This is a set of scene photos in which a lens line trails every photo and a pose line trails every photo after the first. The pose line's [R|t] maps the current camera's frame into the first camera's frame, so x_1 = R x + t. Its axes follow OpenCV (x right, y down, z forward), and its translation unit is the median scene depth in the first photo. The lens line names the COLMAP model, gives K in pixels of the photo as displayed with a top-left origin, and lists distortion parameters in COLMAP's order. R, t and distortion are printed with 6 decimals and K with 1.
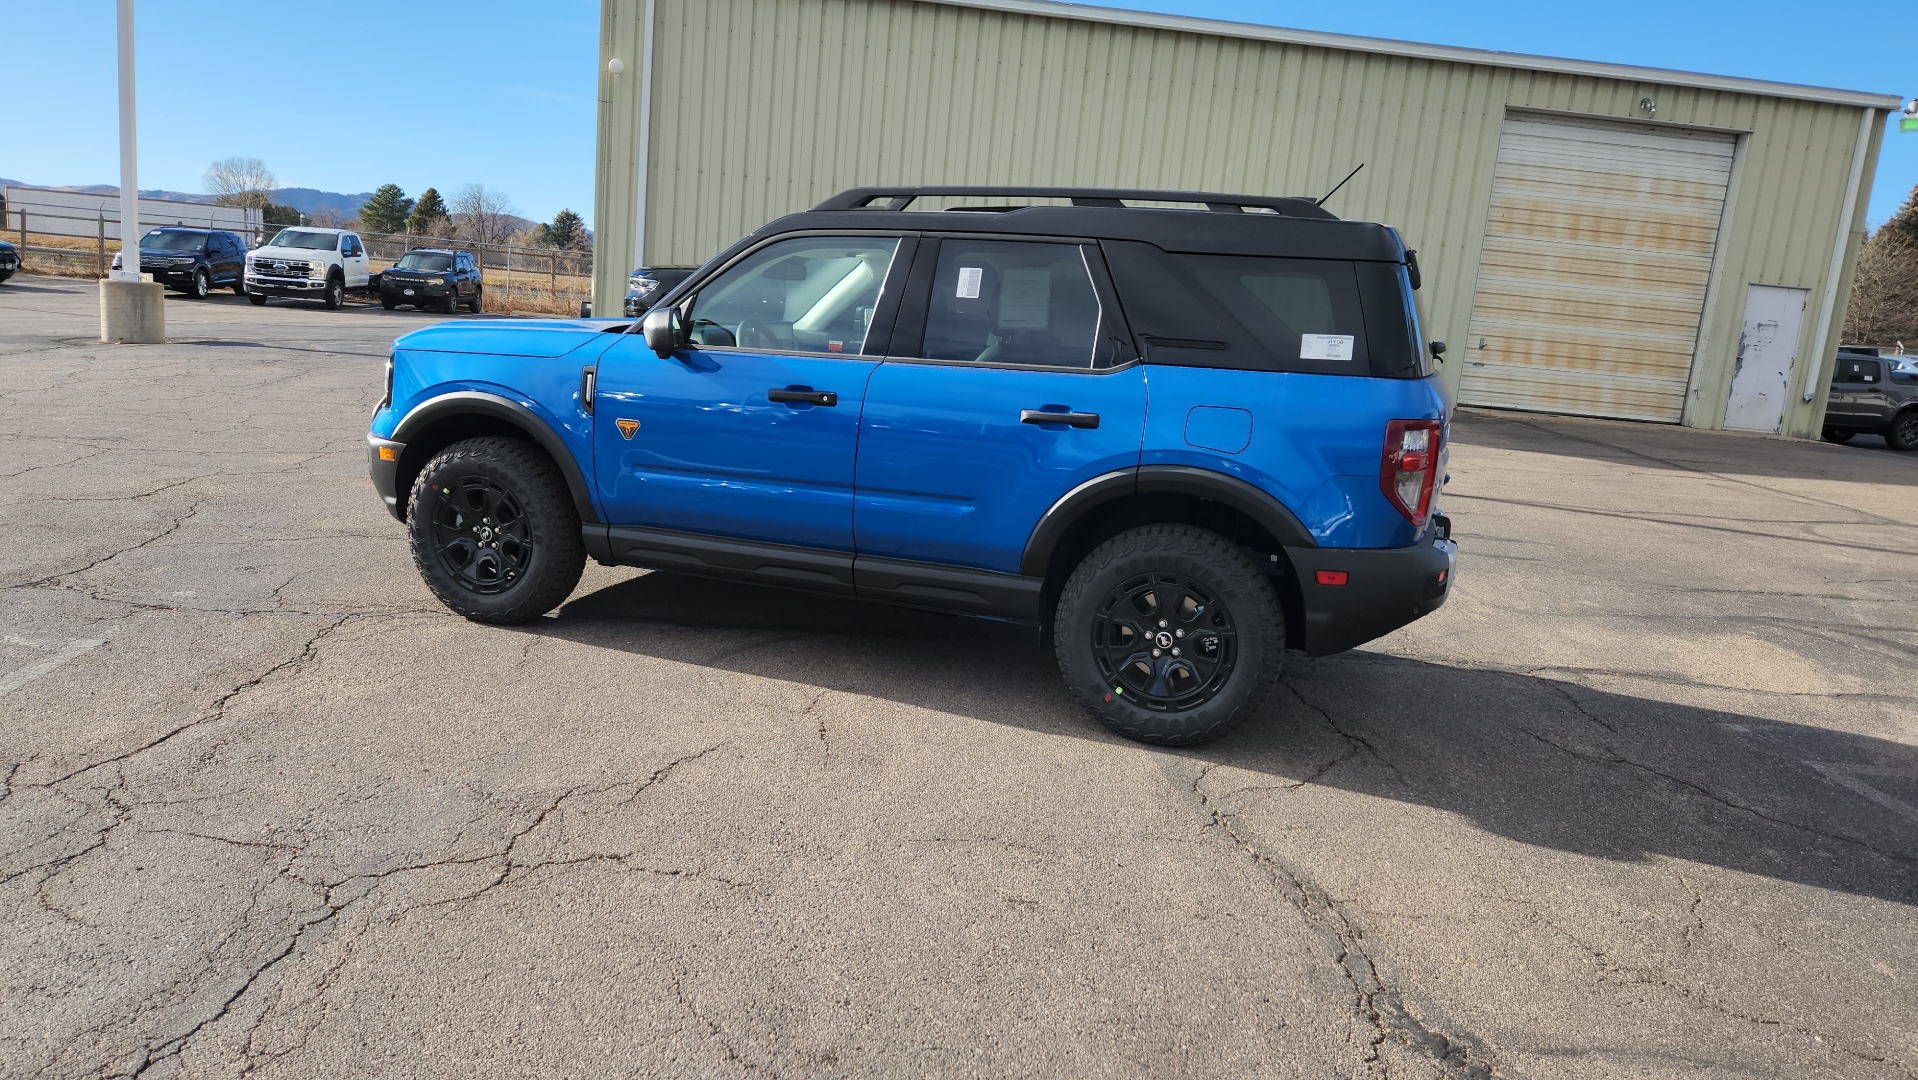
lens RADIAL K [[1282.0, 0, 918.8], [0, 1282.0, 554.2], [0, 0, 1]] dist [0.069809, -0.054709]
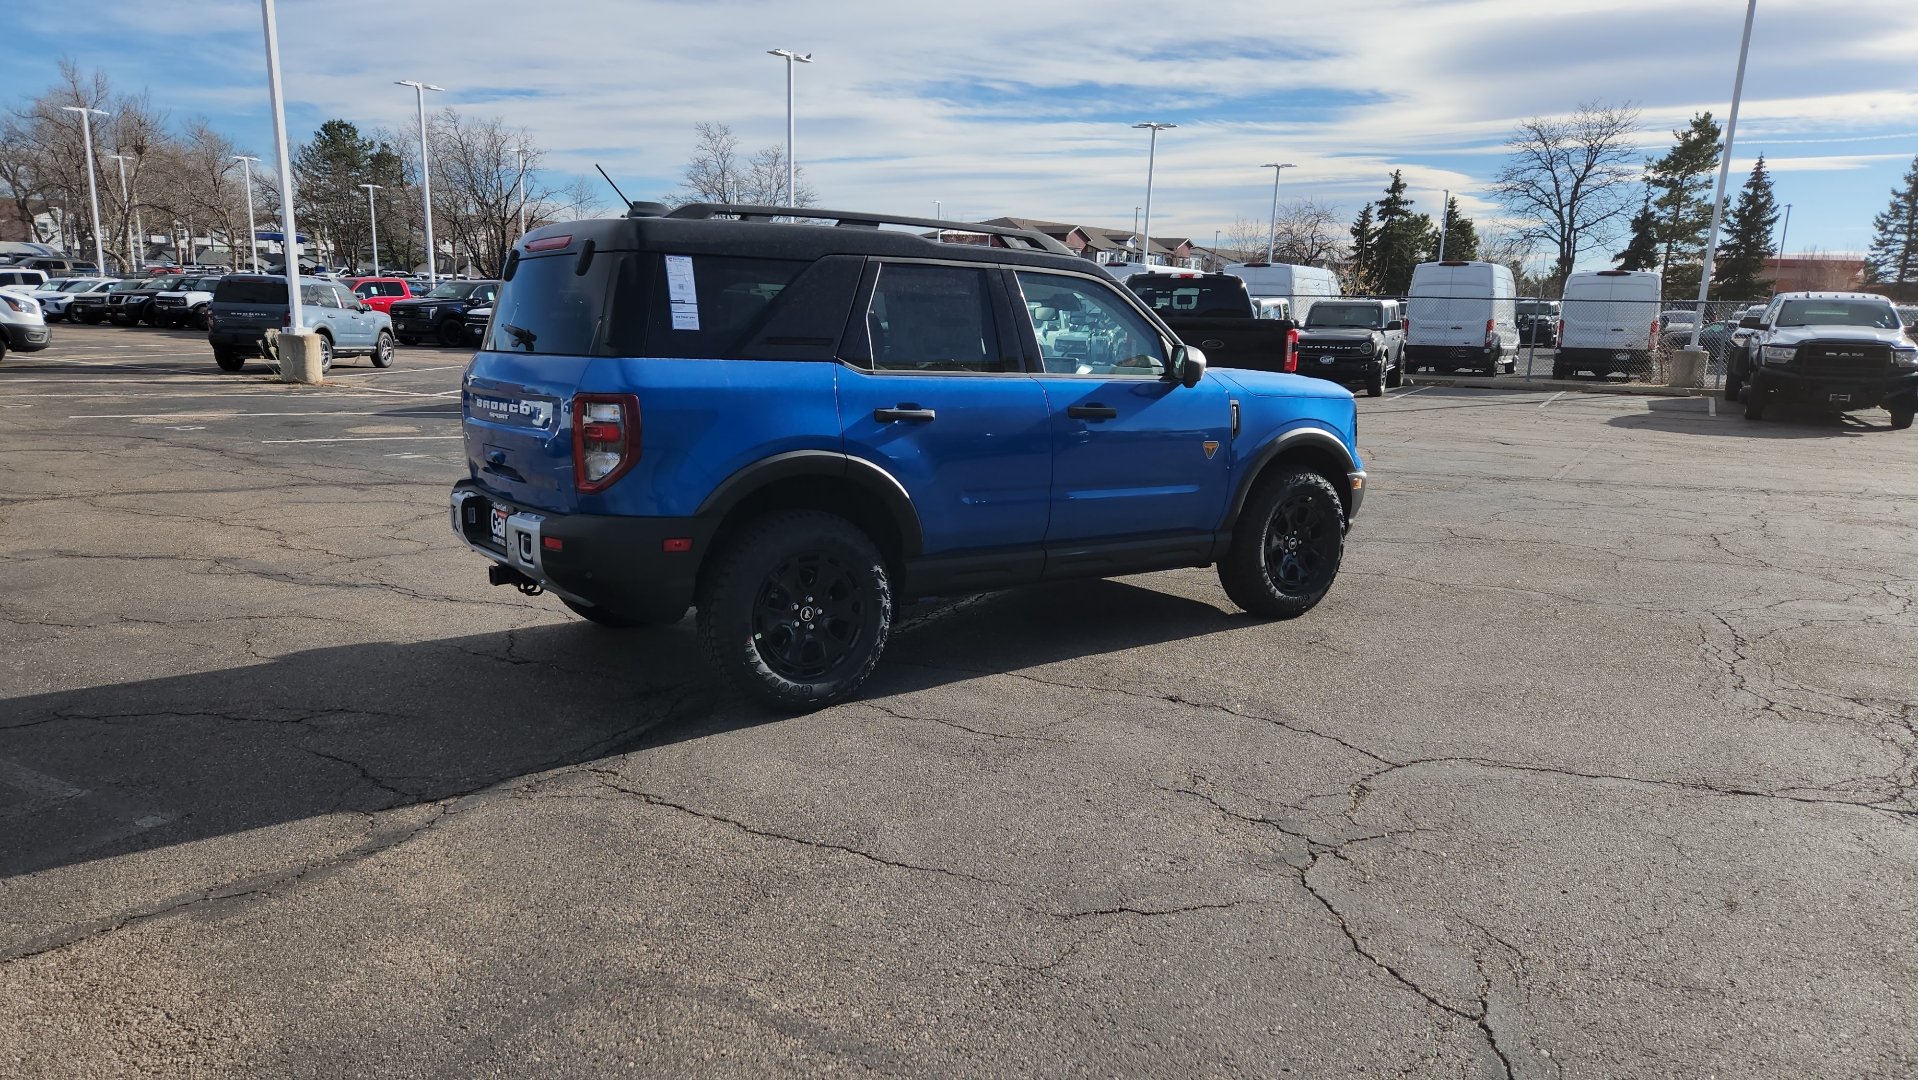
lens RADIAL K [[1282.0, 0, 940.8], [0, 1282.0, 564.4], [0, 0, 1]] dist [0.069809, -0.054709]
pose [[-0.563984, 0.073144, -0.822540, 1.031223], [-0.222302, 0.945851, 0.236533, -0.291232], [0.795301, 0.316253, -0.517185, 1.794627]]
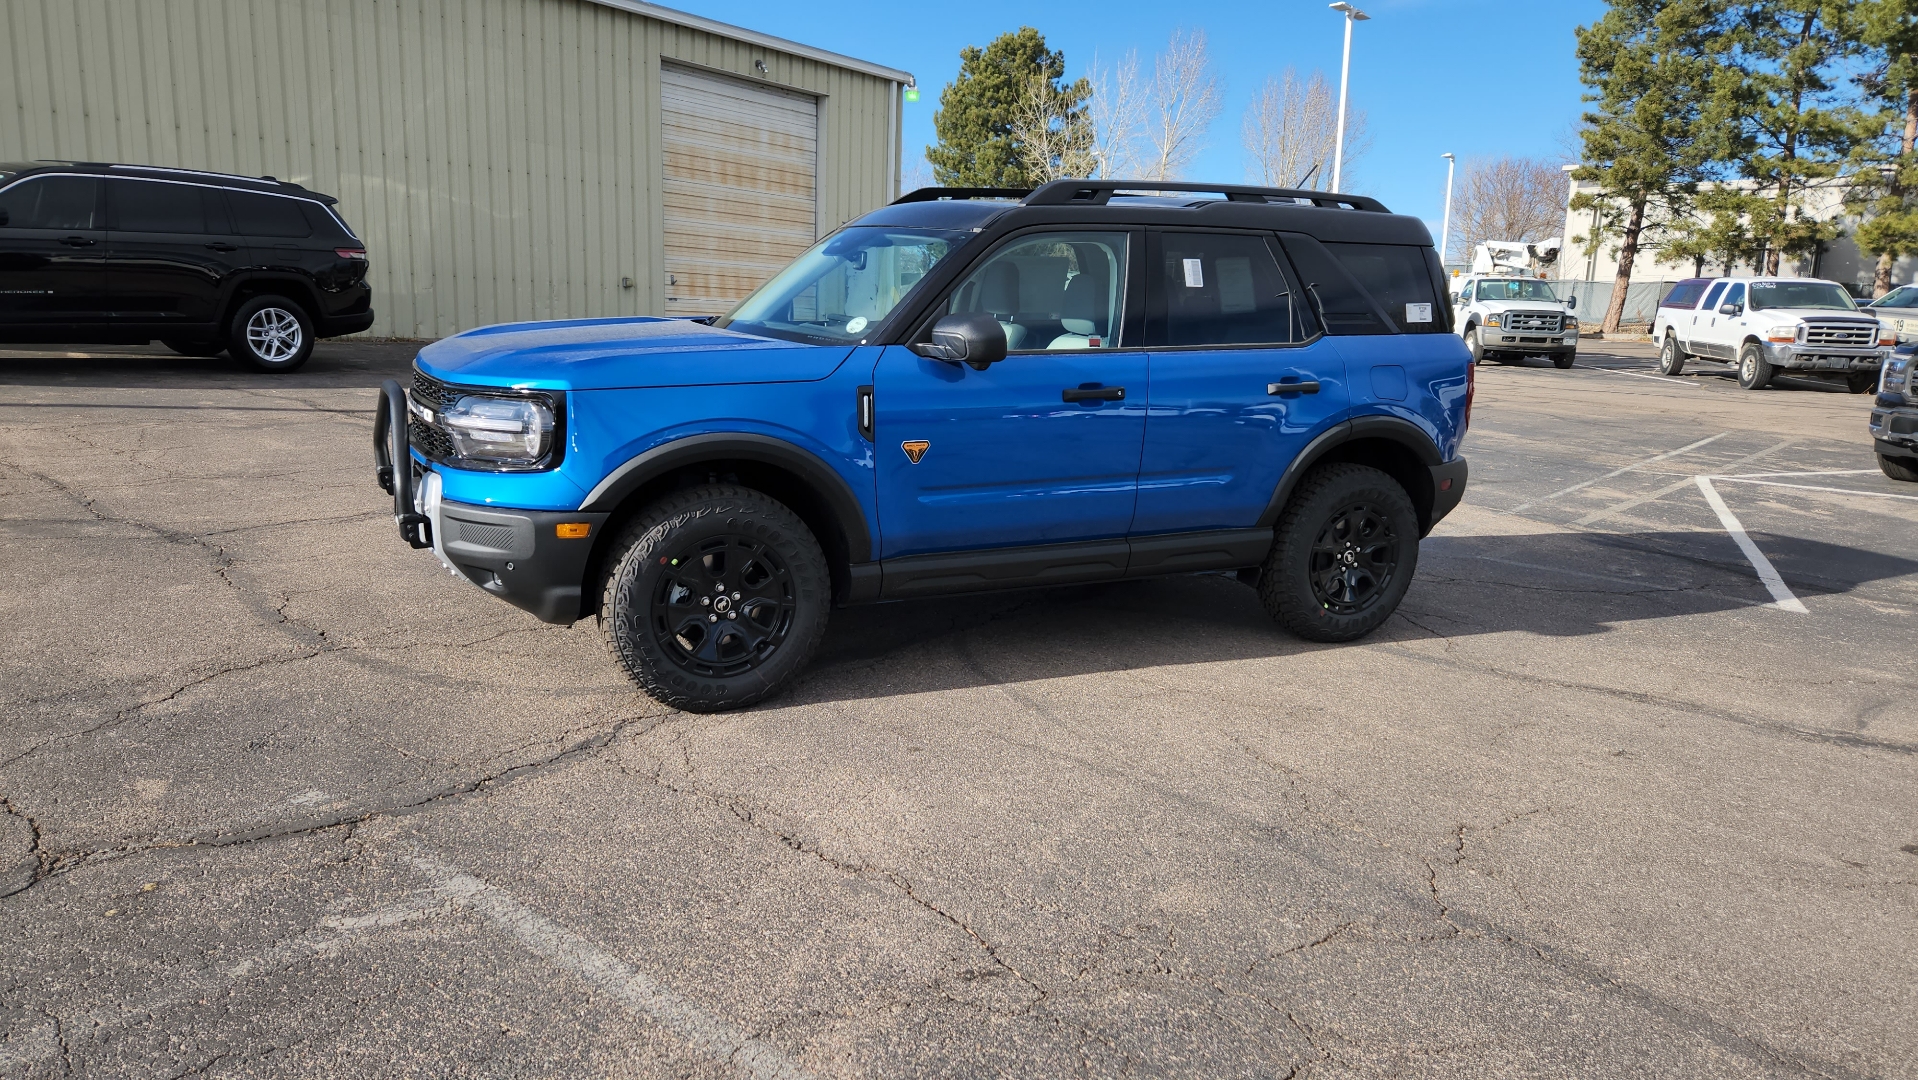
lens RADIAL K [[1282.0, 0, 920.0], [0, 1282.0, 563.8], [0, 0, 1]] dist [0.069809, -0.054709]
pose [[0.699919, -0.198212, 0.686168, -0.848229], [0.154827, 0.979982, 0.125156, -0.130453], [-0.697239, 0.018638, 0.716596, 0.349544]]
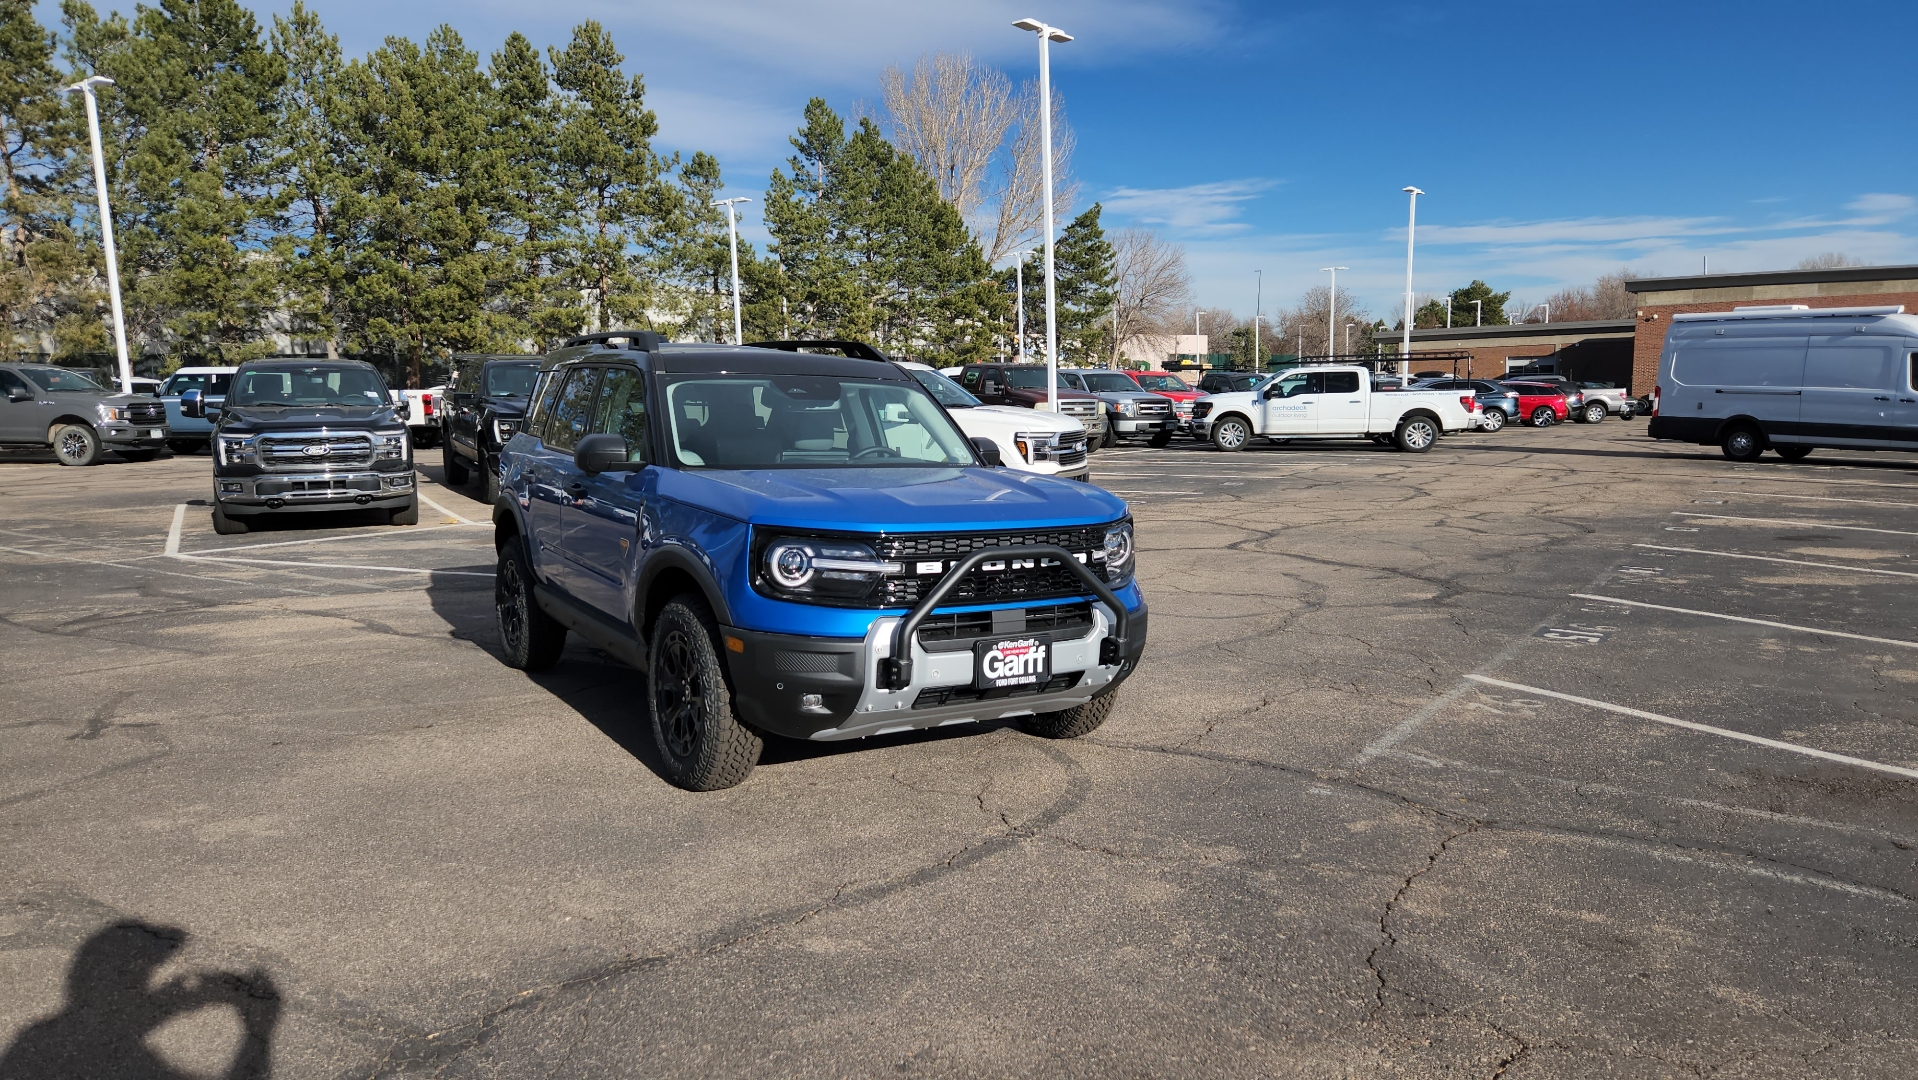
lens RADIAL K [[1281.9, 0, 953.9], [0, 1281.9, 555.5], [0, 0, 1]] dist [0.069124, -0.052913]
pose [[-0.778104, -0.150632, 0.609807, -0.990245], [0.066950, 0.945402, 0.318957, -0.491830], [-0.624558, 0.289008, -0.725536, 1.969530]]
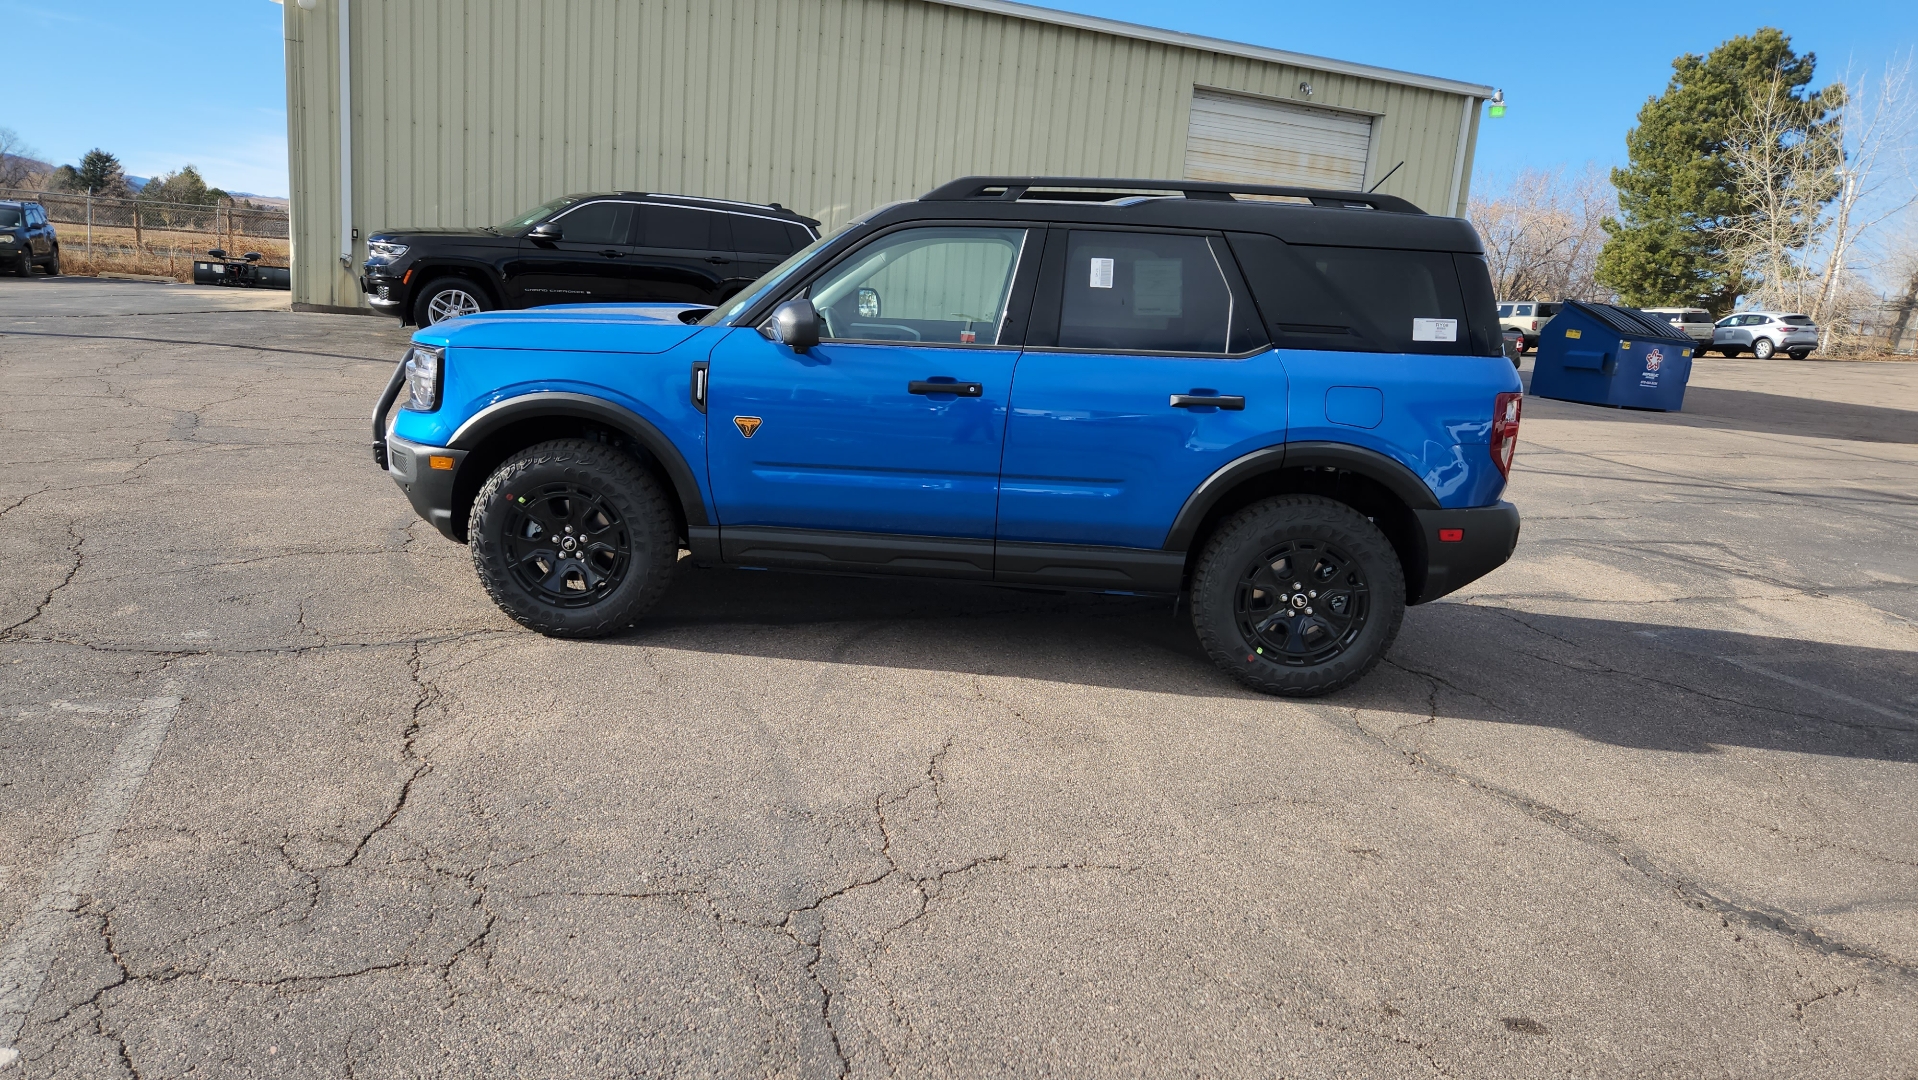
lens RADIAL K [[1282.0, 0, 929.1], [0, 1282.0, 557.4], [0, 0, 1]] dist [0.069809, -0.054709]
pose [[0.957570, -0.069542, 0.279684, -0.368000], [0.059690, 0.997264, 0.043602, -0.032759], [-0.281951, -0.025058, 0.959102, 0.033013]]
